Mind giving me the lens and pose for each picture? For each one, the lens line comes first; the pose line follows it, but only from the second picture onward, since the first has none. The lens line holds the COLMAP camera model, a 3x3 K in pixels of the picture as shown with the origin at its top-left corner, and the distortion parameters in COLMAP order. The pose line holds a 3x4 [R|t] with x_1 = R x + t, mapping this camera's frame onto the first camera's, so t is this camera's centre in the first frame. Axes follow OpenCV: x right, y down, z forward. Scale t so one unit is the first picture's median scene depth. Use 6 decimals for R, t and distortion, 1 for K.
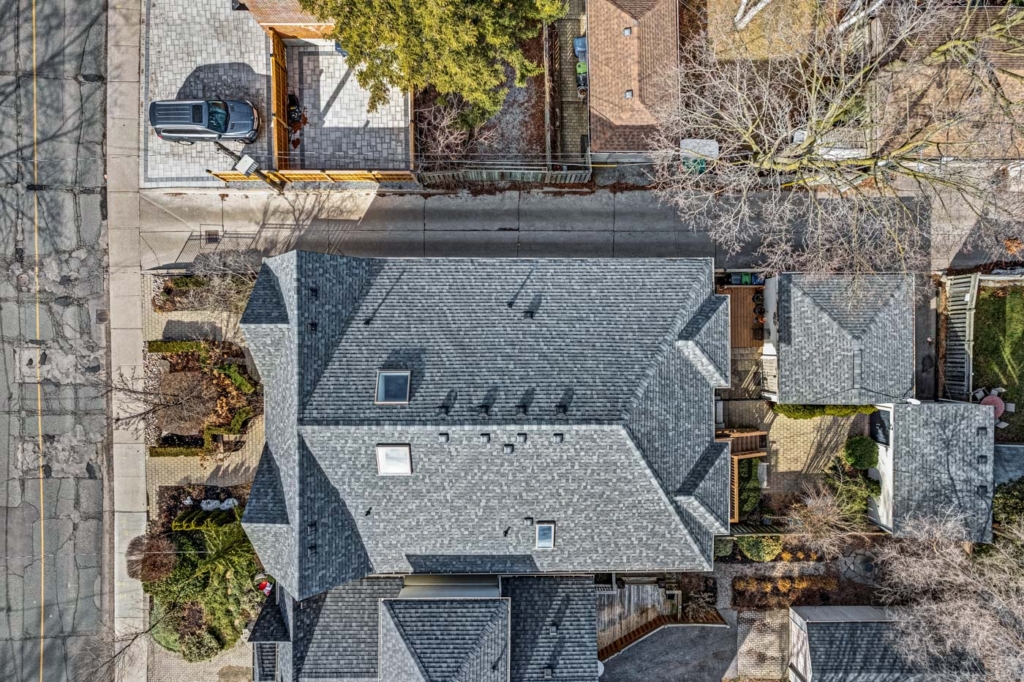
lens RADIAL K [[652.2, 0, 514.0], [0, 652.2, 344.2], [0, 0, 1]] dist [-0.102913, 0.080262]
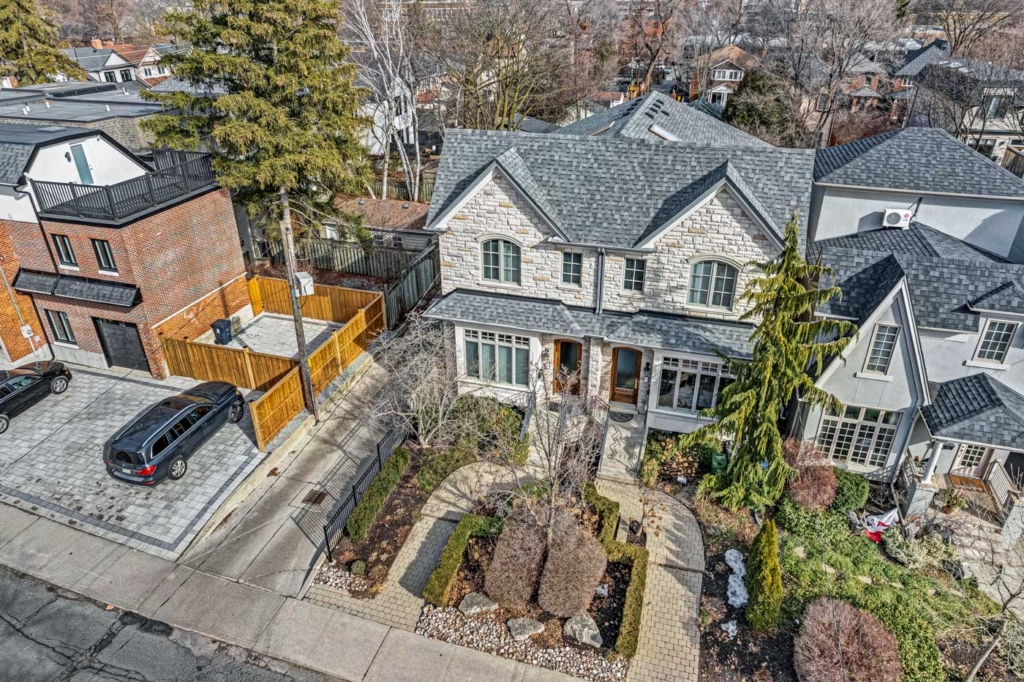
lens RADIAL K [[652.2, 0, 514.0], [0, 652.2, 344.2], [0, 0, 1]] dist [-0.102913, 0.080262]
pose [[0.290648, -0.466765, 0.835257, -0.895808], [0.956678, 0.126197, -0.262377, 0.185087], [0.017061, 0.875331, 0.483222, 0.541327]]
